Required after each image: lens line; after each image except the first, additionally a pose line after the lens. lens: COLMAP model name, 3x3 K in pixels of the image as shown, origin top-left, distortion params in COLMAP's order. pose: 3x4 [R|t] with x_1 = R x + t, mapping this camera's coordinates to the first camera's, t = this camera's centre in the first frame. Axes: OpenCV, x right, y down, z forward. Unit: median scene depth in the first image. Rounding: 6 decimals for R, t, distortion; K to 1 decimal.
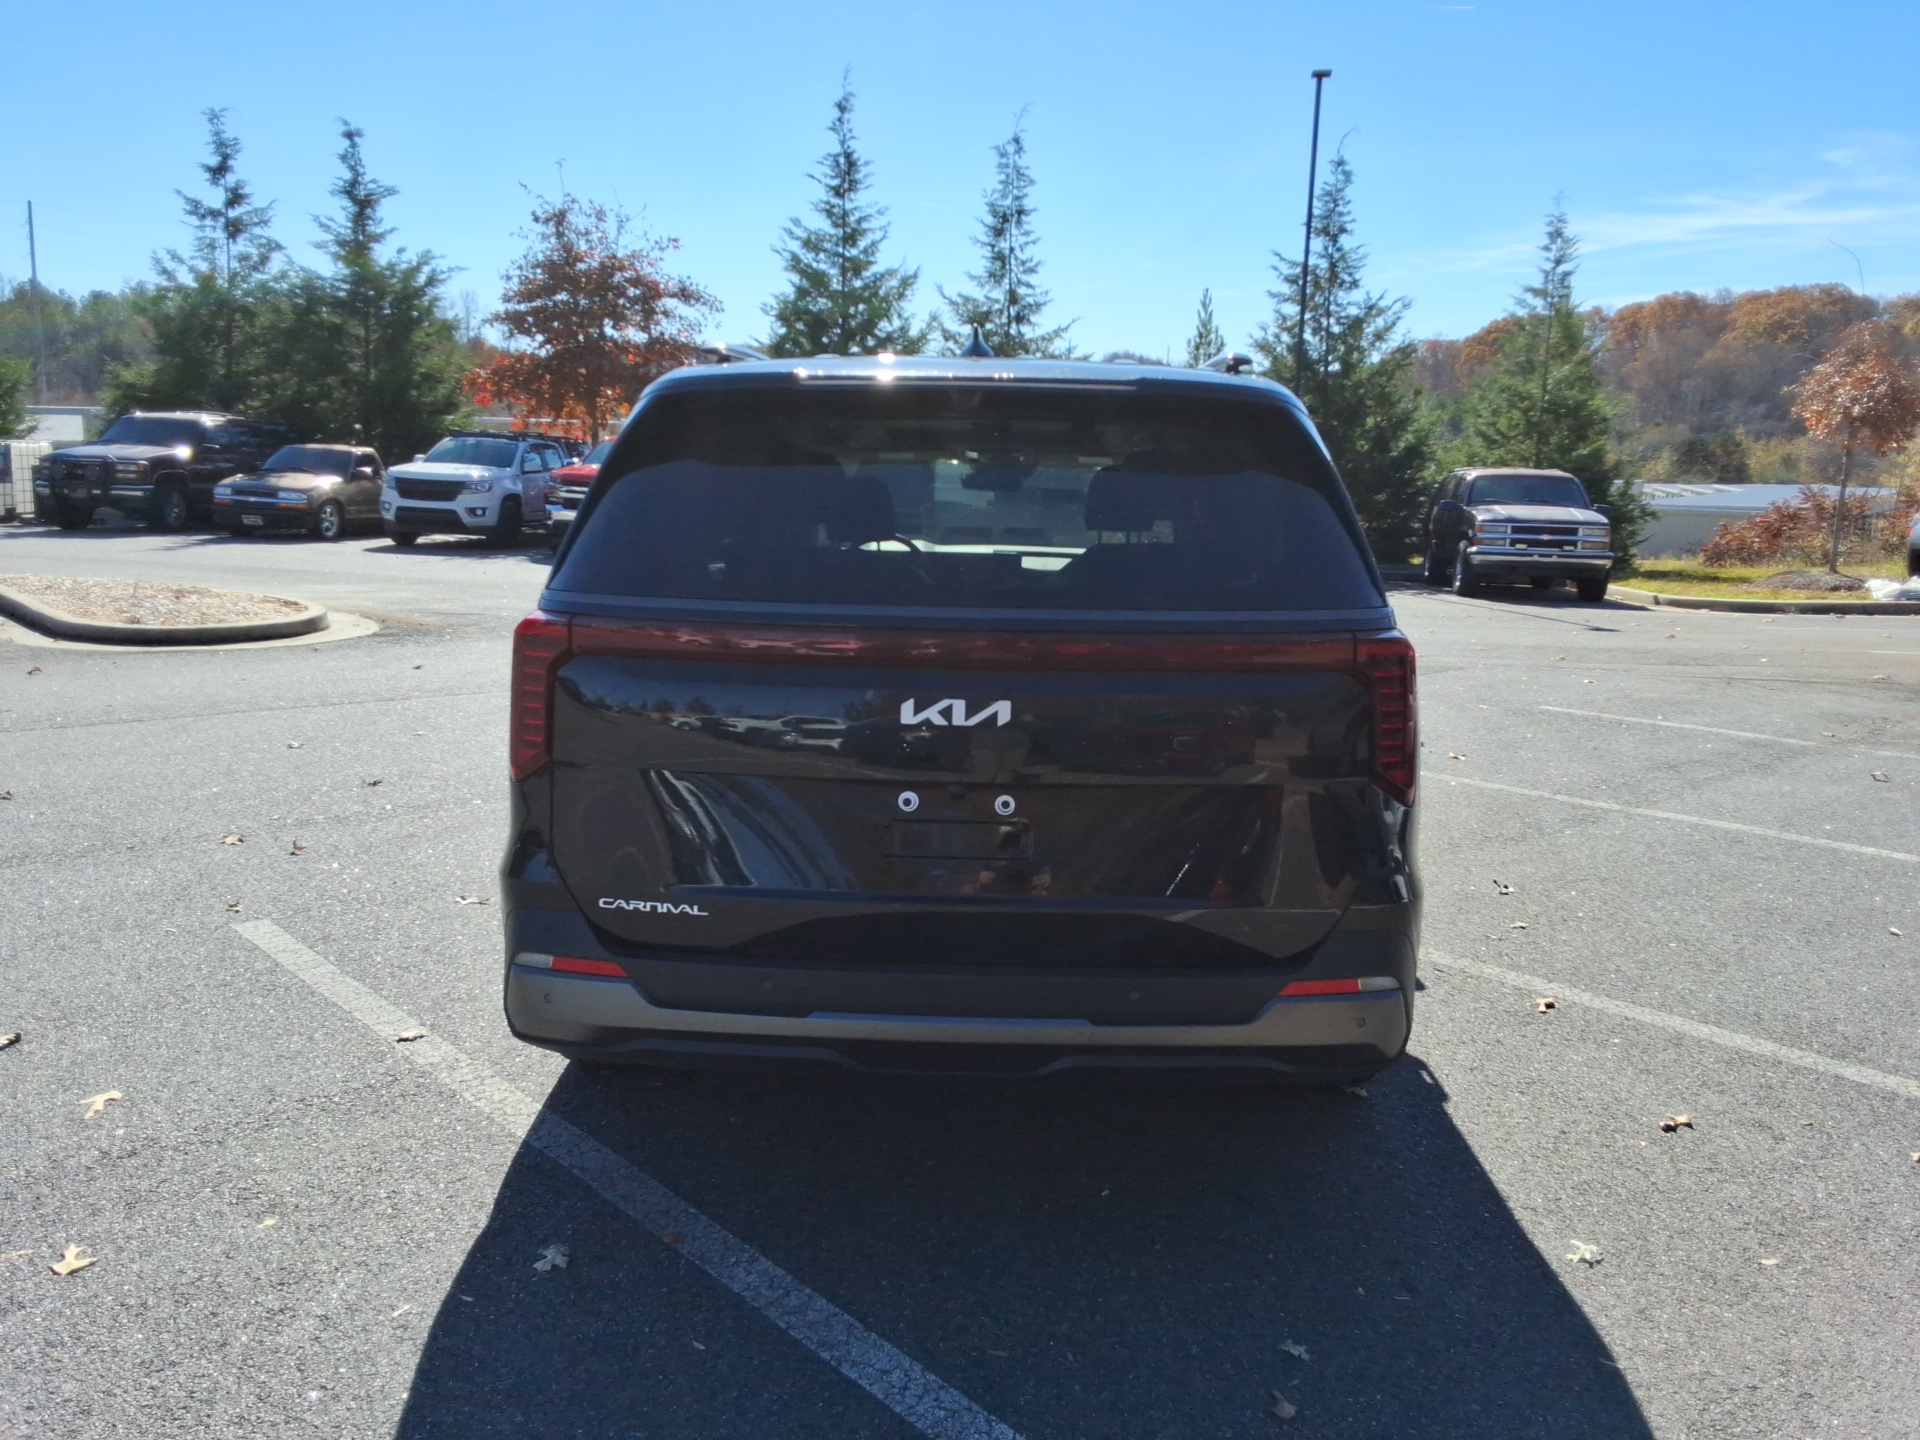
lens RADIAL K [[1531.6, 0, 1027.8], [0, 1531.6, 711.7], [0, 0, 1]] dist [0.128812, -0.193922]
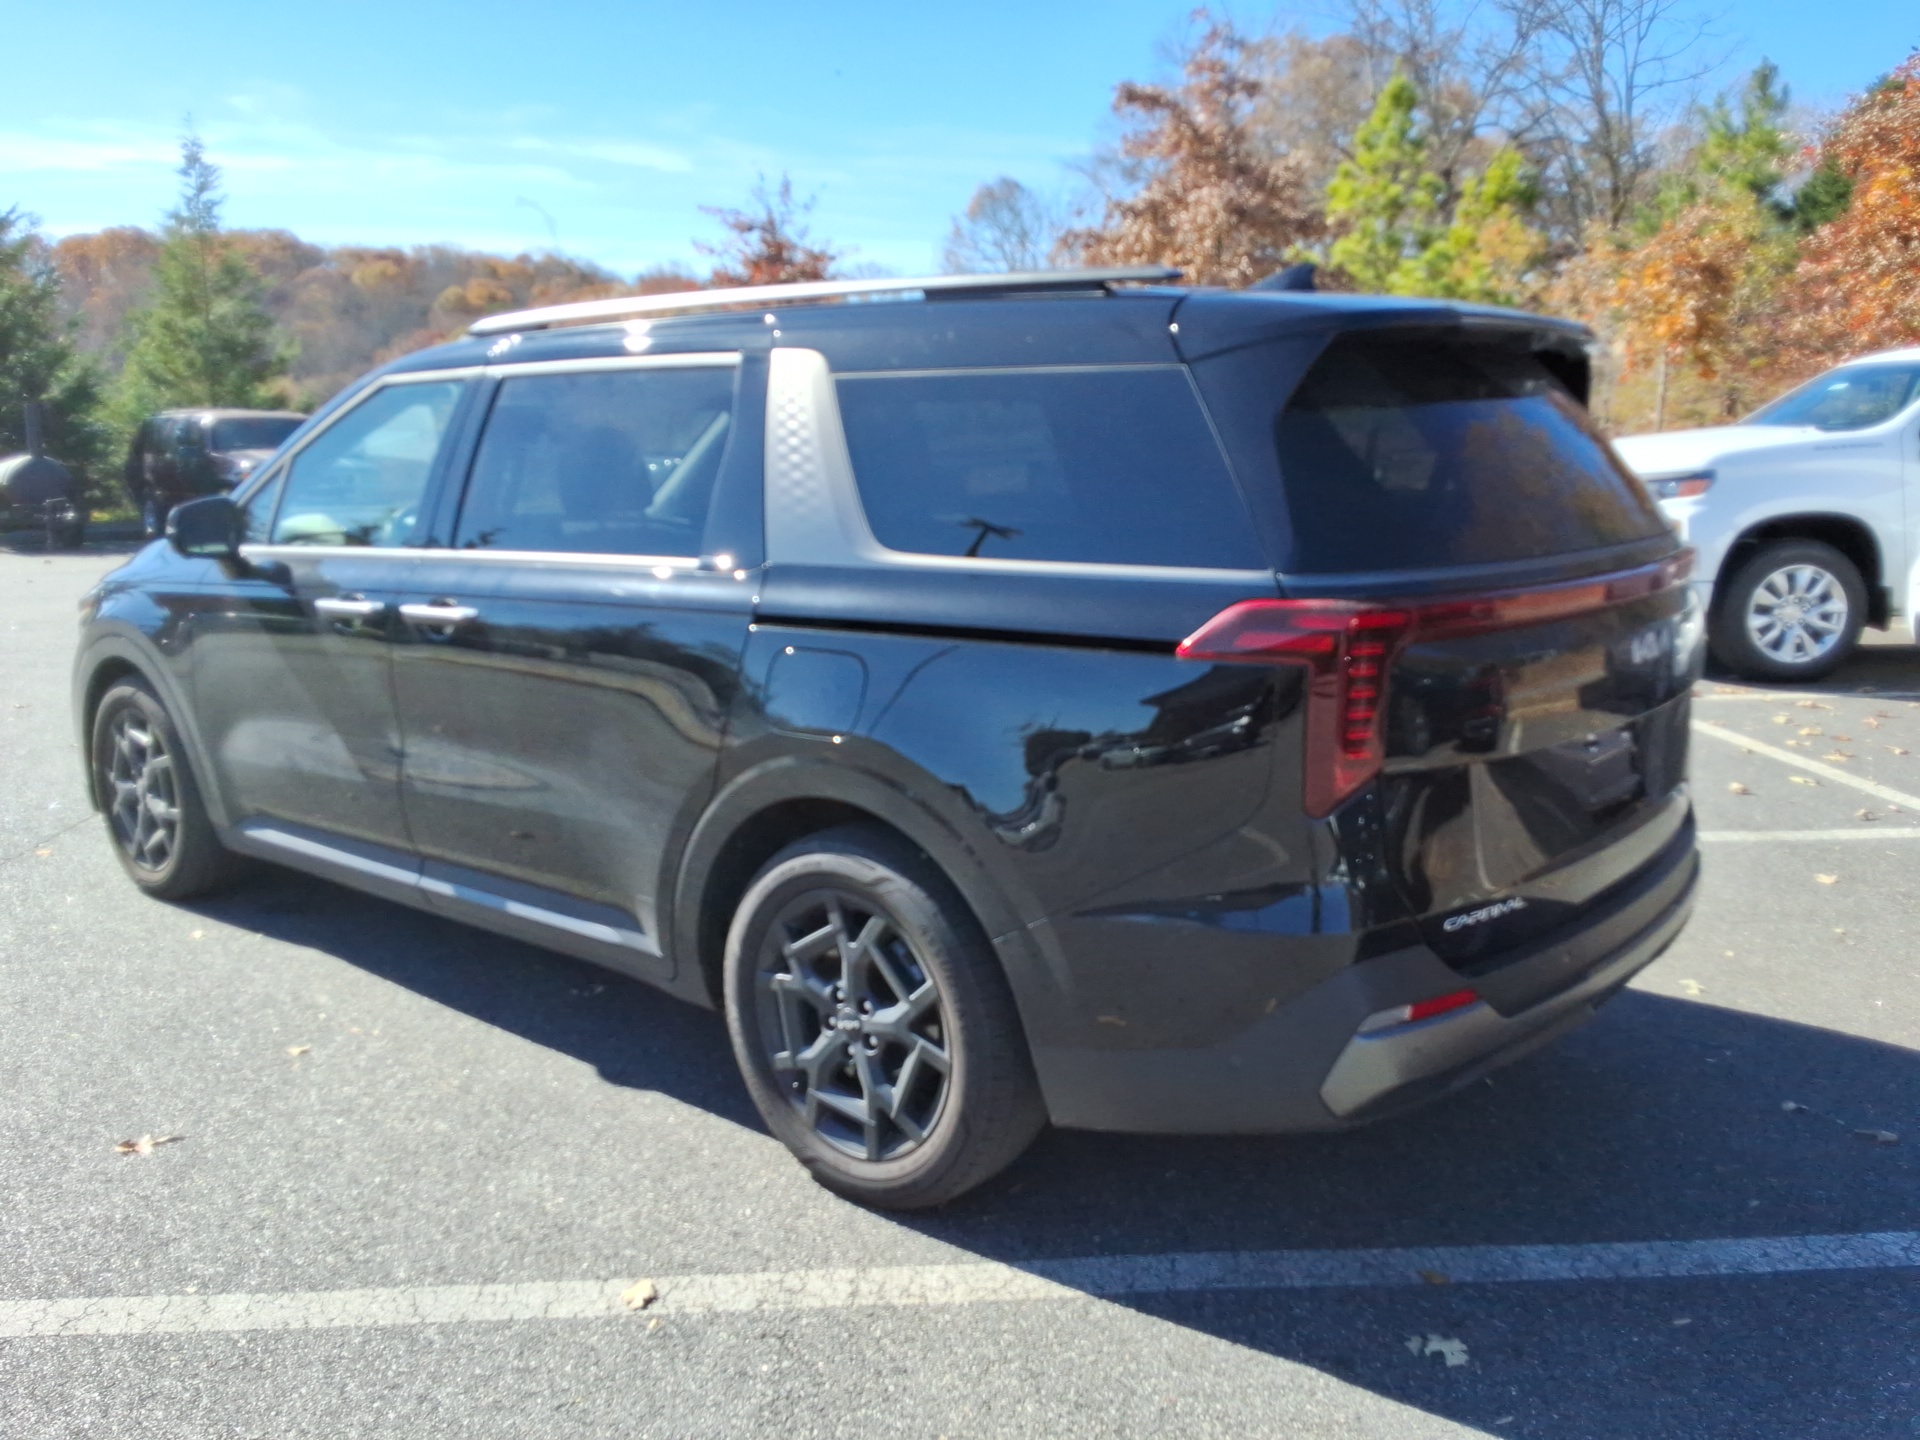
lens RADIAL K [[1472.9, 0, 1007.1], [0, 1472.9, 719.5], [0, 0, 1]] dist [0.115332, -0.156526]
pose [[0.622903, -0.172327, 0.763083, -0.101576], [0.134442, 0.984505, 0.112586, -0.011724], [-0.770660, 0.032460, 0.636419, 0.063742]]
